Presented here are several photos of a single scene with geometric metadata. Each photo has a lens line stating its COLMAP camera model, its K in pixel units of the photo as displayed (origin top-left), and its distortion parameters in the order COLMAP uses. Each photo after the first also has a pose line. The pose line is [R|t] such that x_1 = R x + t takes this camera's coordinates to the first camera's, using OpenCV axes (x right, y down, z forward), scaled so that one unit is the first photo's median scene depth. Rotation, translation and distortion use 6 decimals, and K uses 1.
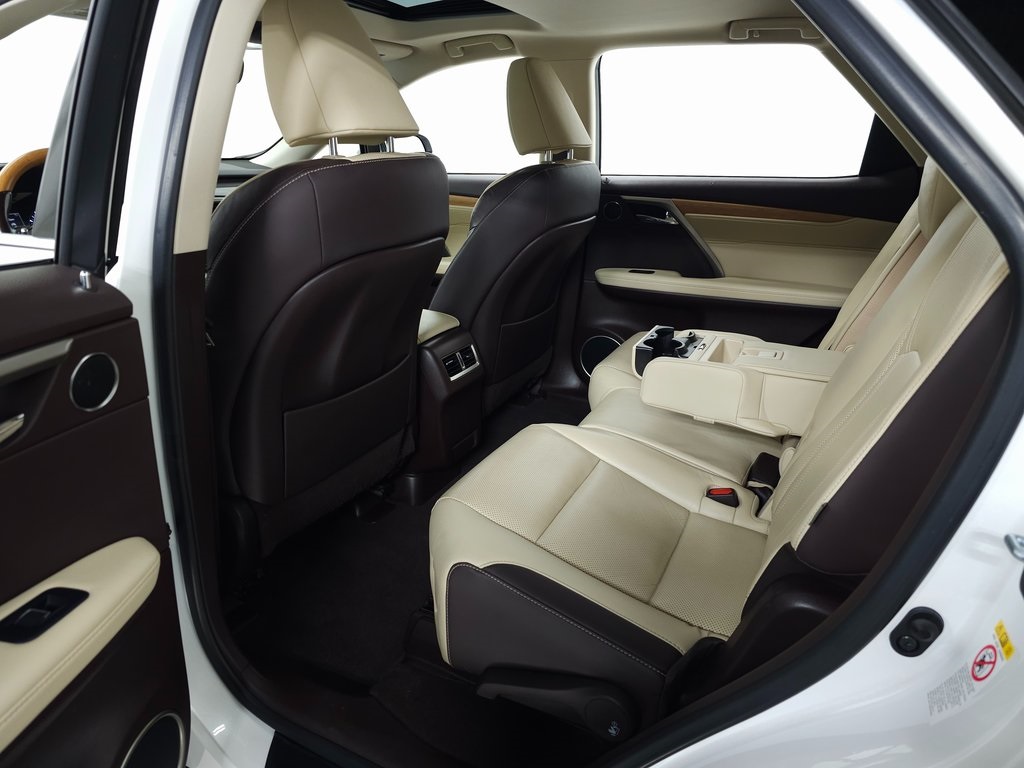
lens RADIAL K [[686.7, 0, 524.6], [0, 686.7, 406.6], [0, 0, 1]] dist [0.061212, -0.062507]
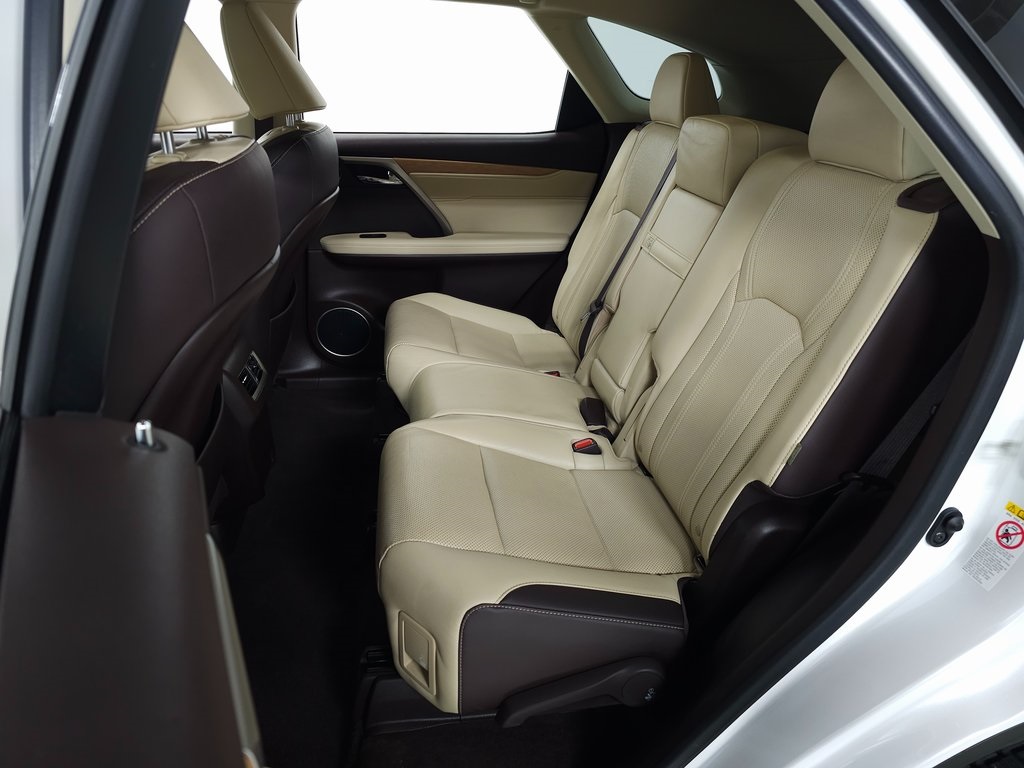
lens RADIAL K [[677.2, 0, 509.2], [0, 677.2, 388.0], [0, 0, 1]] dist [0.078630, -0.077815]
pose [[0.818317, -0.231150, 0.526239, -0.236500], [0.190700, 0.972895, 0.130799, -0.083722], [-0.542209, -0.006681, 0.840217, 0.110168]]
